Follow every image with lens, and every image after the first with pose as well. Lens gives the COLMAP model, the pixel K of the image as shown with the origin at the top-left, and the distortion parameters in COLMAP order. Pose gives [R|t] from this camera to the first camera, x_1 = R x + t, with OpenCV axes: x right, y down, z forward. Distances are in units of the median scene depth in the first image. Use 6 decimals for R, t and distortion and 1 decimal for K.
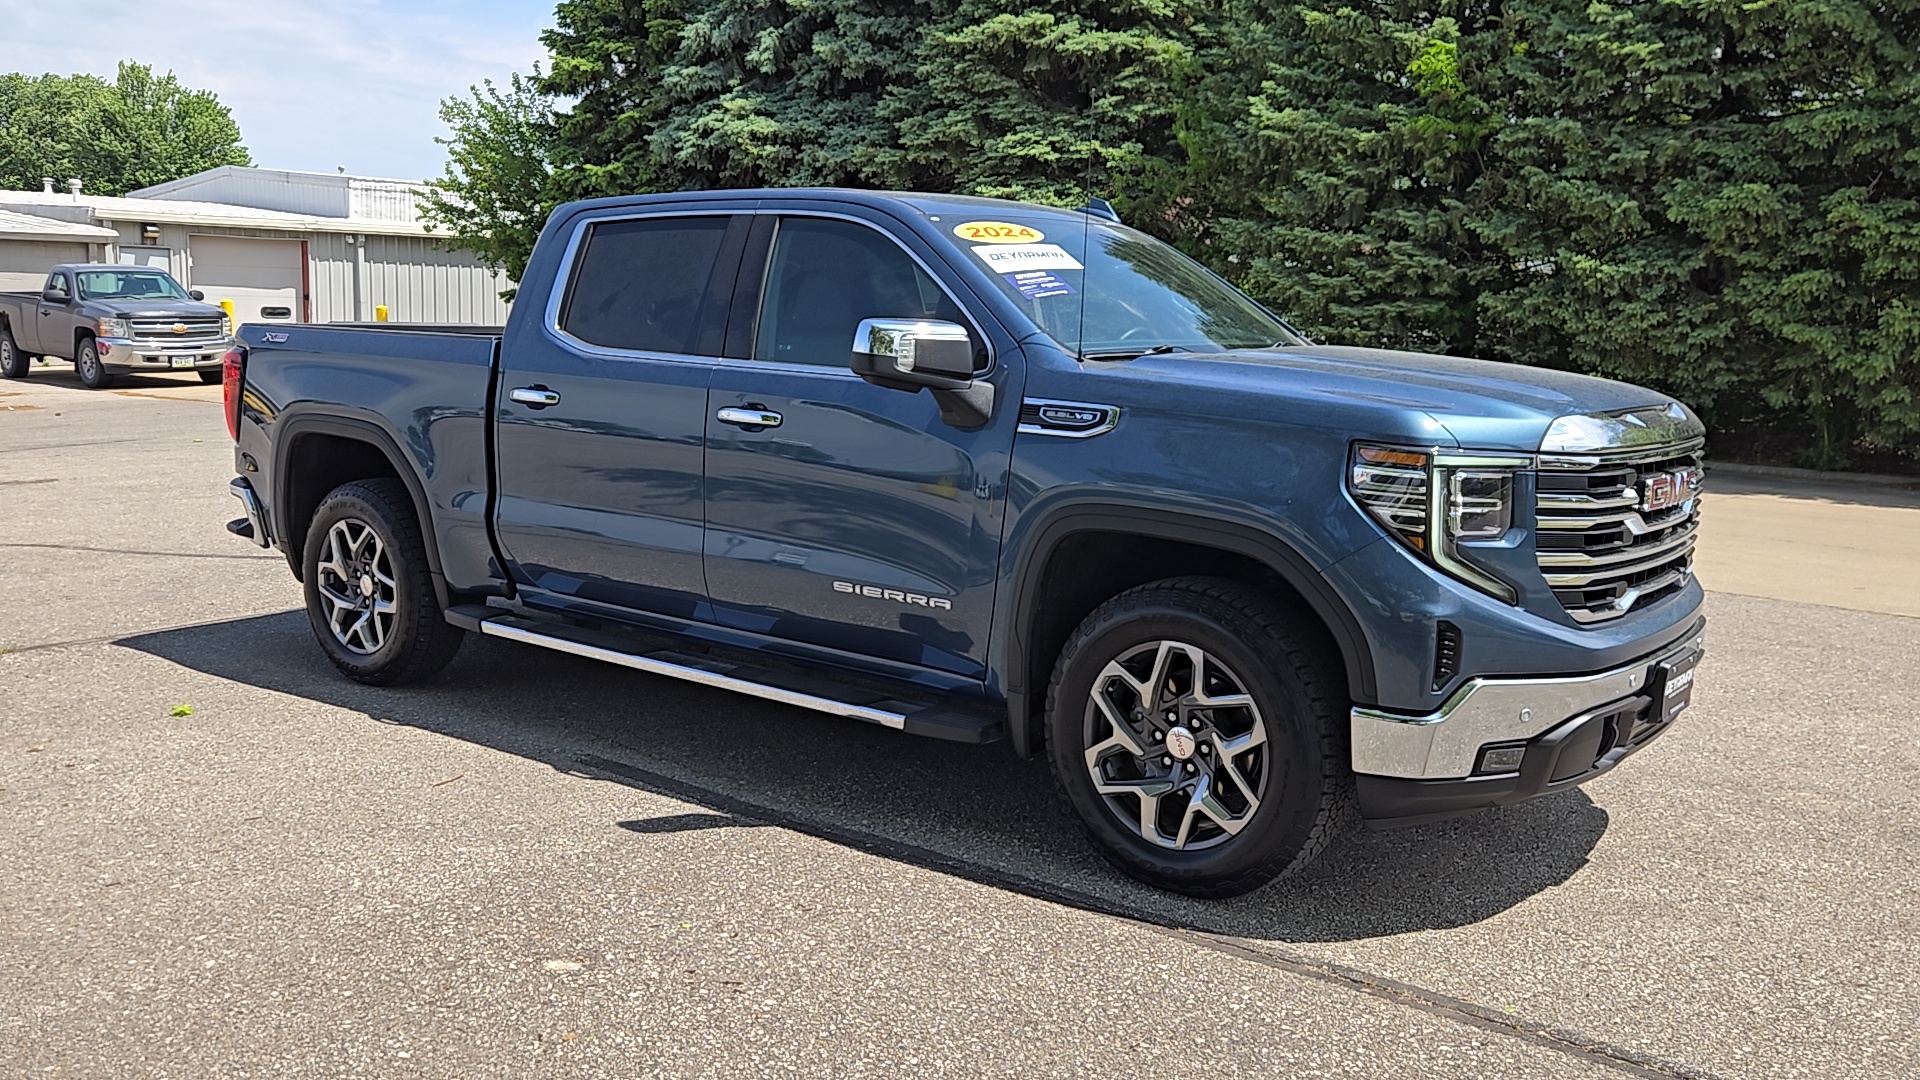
lens RADIAL K [[1589.6, 0, 955.3], [0, 1589.6, 534.5], [0, 0, 1]] dist [0.018472, 0.000479]
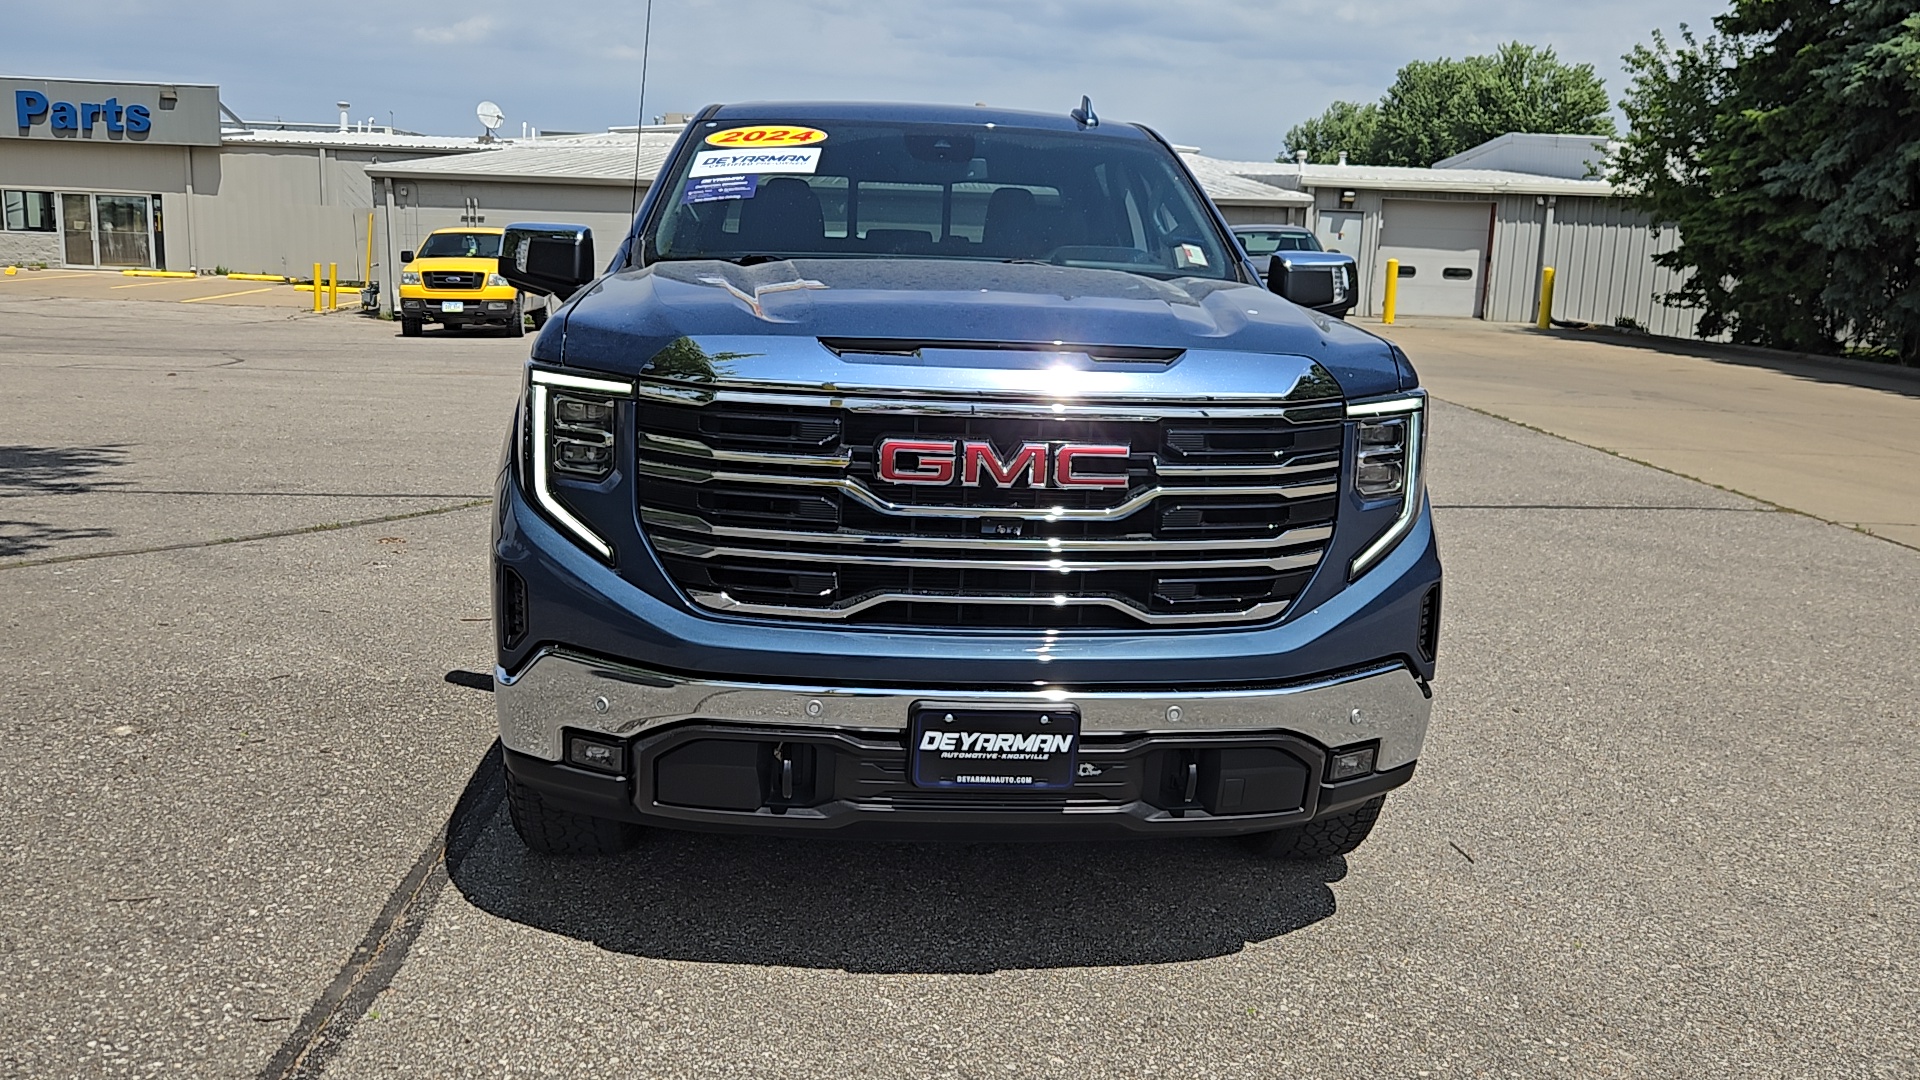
lens RADIAL K [[1589.6, 0, 955.3], [0, 1589.6, 534.5], [0, 0, 1]] dist [0.018472, 0.000479]
pose [[0.686786, 0.136320, -0.713962, 0.089246], [-0.123281, 0.989871, 0.070413, -0.004165], [0.716329, 0.039659, 0.696635, 0.049085]]
